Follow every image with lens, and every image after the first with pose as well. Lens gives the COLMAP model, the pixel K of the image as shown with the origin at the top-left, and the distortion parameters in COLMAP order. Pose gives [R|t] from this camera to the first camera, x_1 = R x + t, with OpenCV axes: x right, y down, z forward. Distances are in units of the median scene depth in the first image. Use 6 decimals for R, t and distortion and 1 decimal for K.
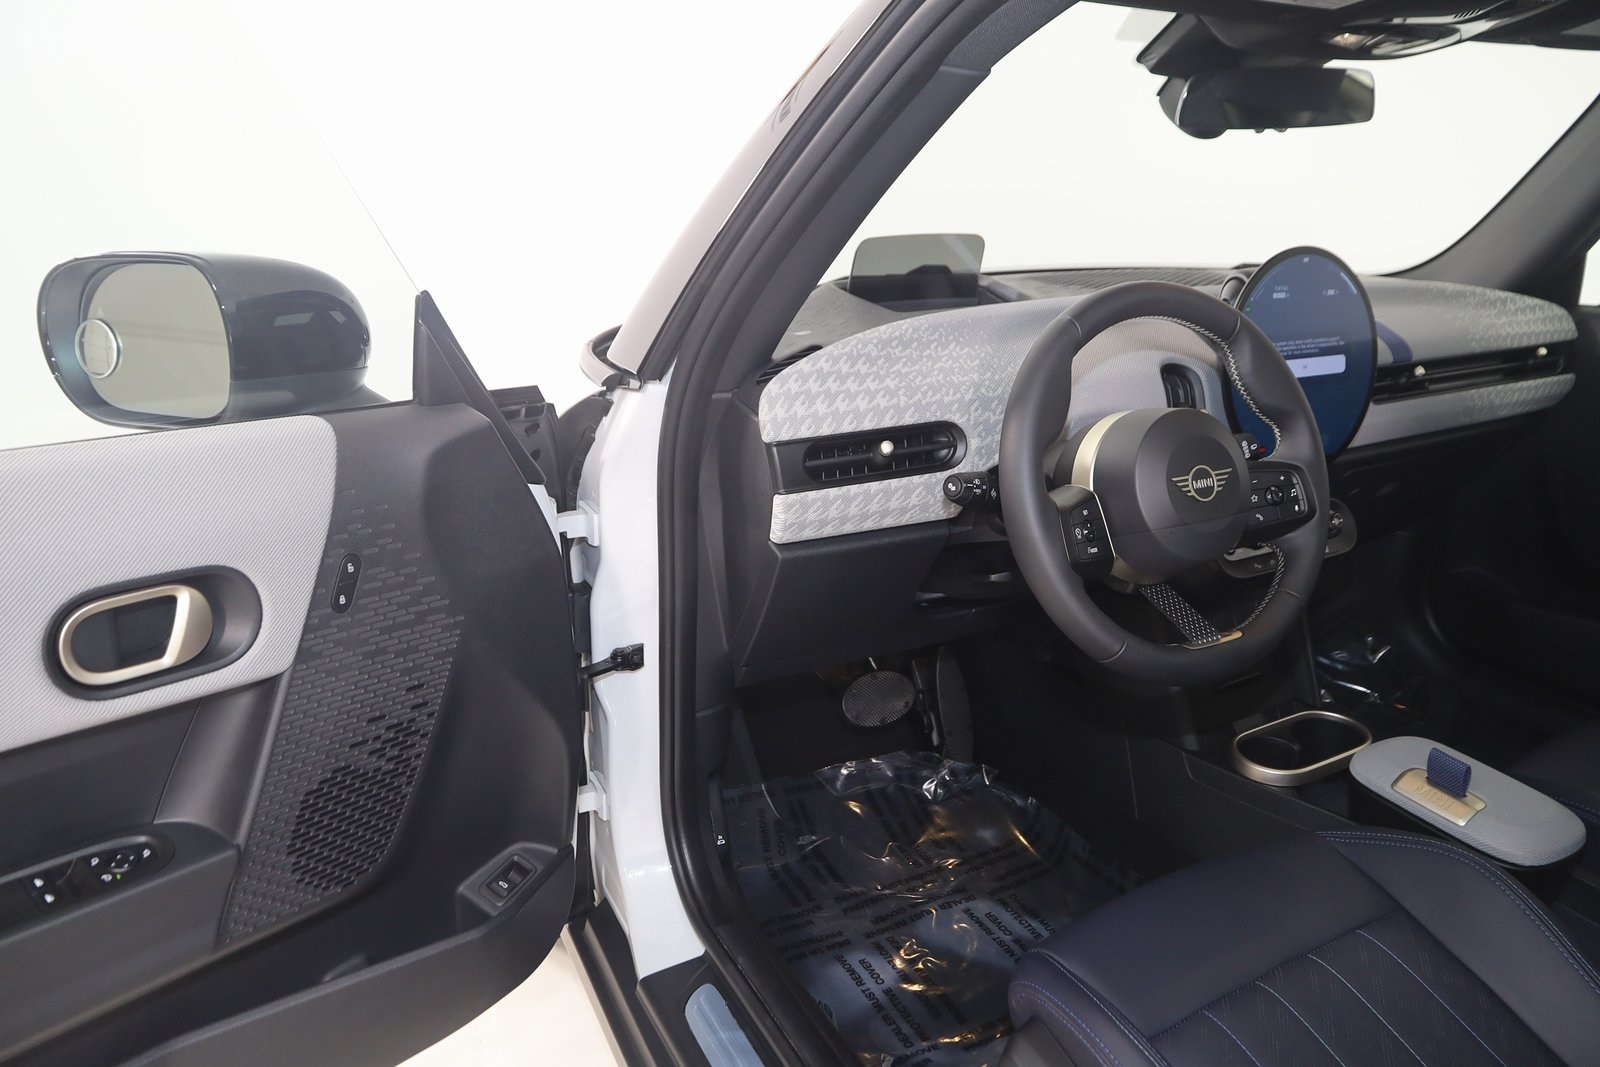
lens RADIAL K [[1067.9, 0, 795.7], [0, 1067.9, 530.6], [0, 0, 1]] dist [-0.117722, 0.044177]
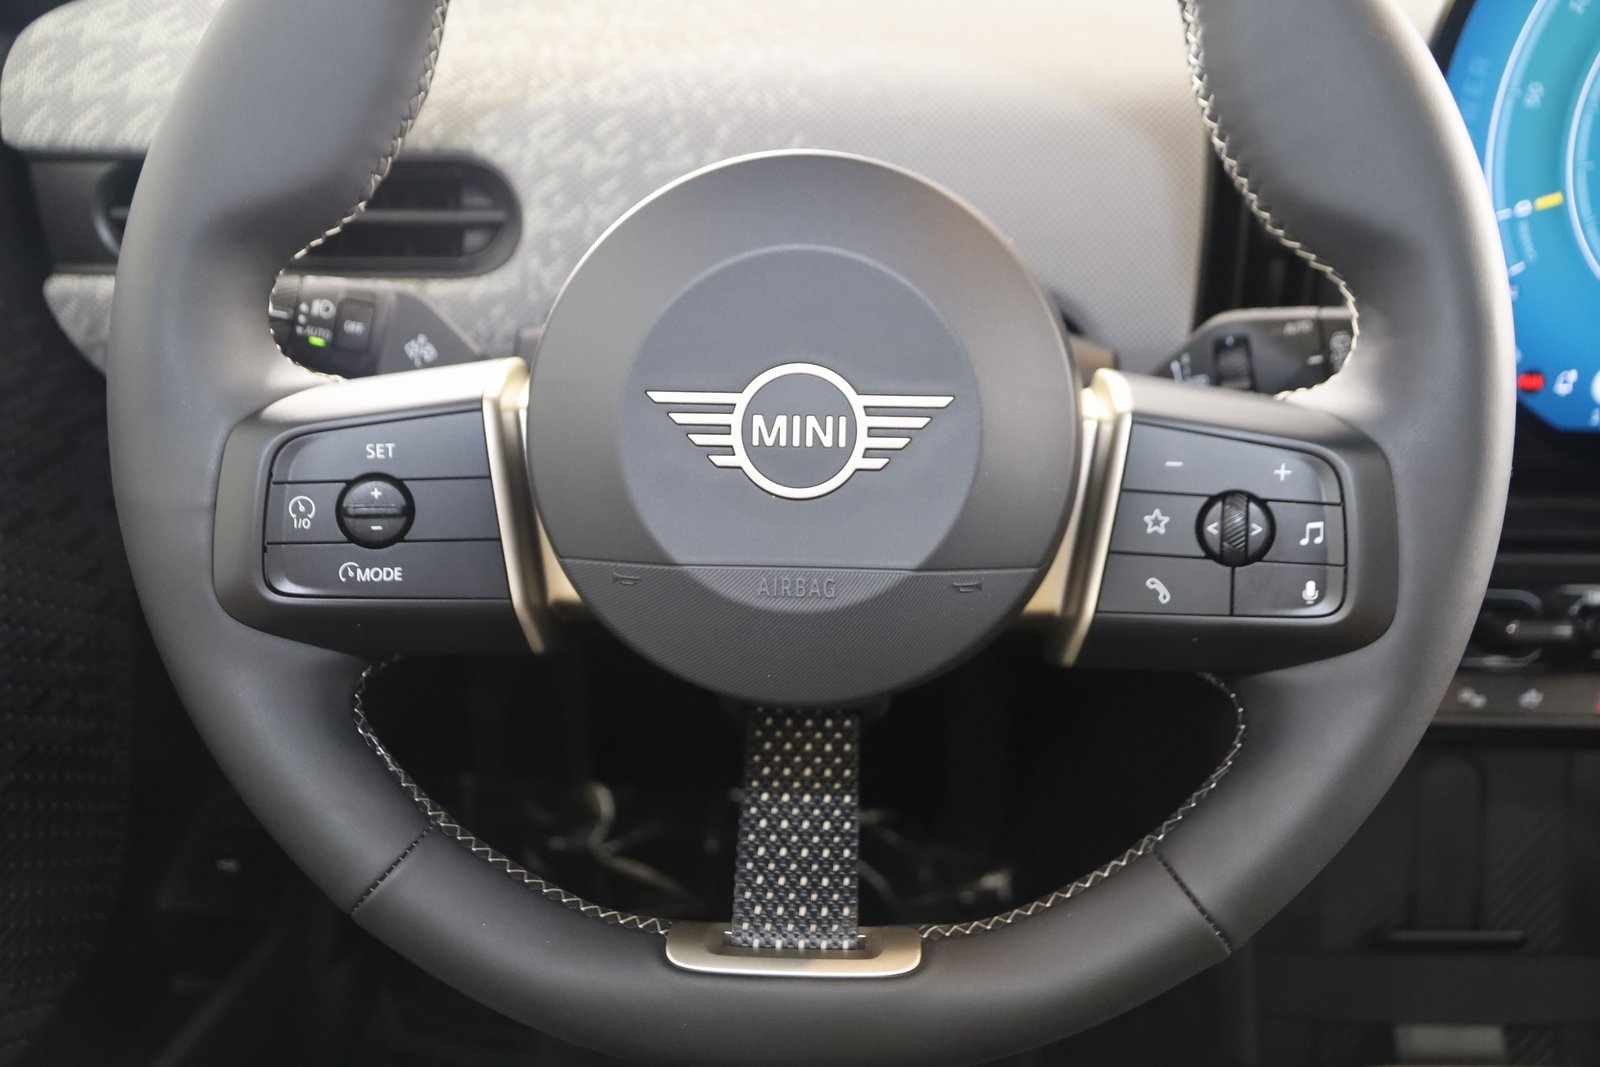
lens RADIAL K [[1252.6, 0, 829.9], [0, 1252.6, 531.3], [0, 0, 1]] dist [-0.055453, 0.033346]
pose [[0.900644, 0.218796, -0.375459, 0.436294], [-0.166570, 0.971826, 0.166759, -0.062809], [0.401367, -0.087650, 0.911714, 0.586762]]
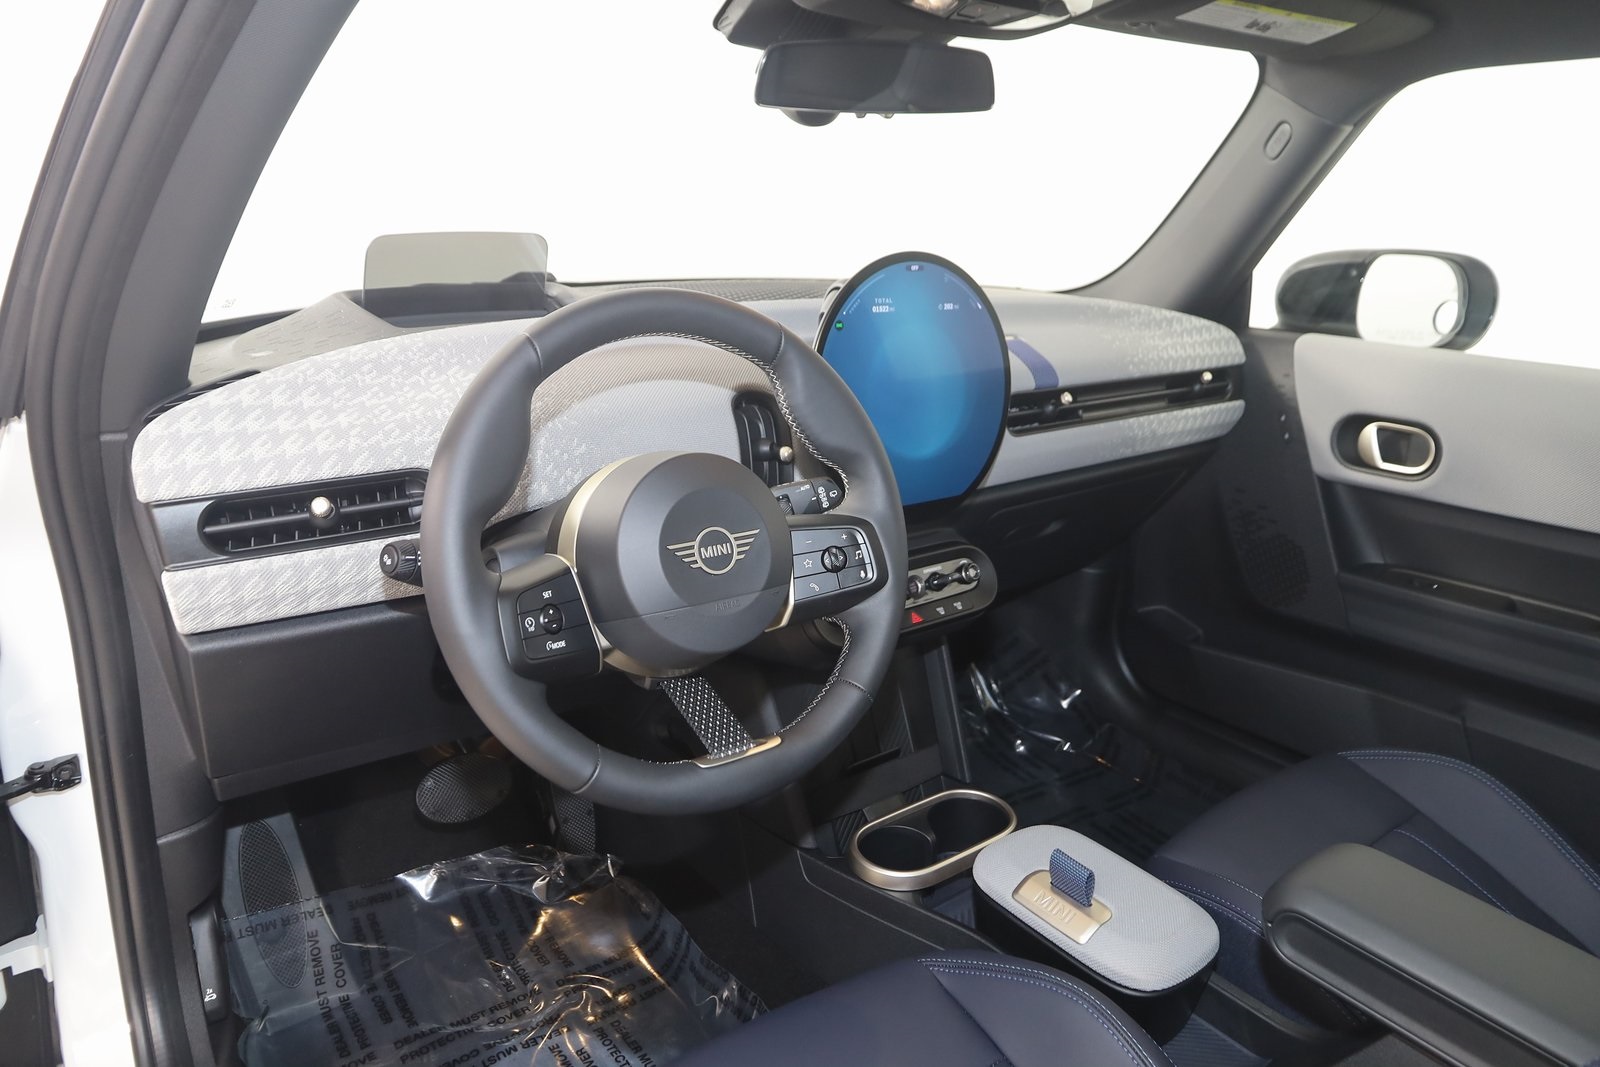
lens RADIAL K [[1067.9, 0, 799.0], [0, 1067.9, 527.9], [0, 0, 1]] dist [-0.117722, 0.044177]
pose [[0.980802, -0.014099, 0.194497, 0.246971], [0.017795, 0.999693, -0.017266, -0.039173], [-0.194194, 0.020396, 0.980751, 0.187340]]
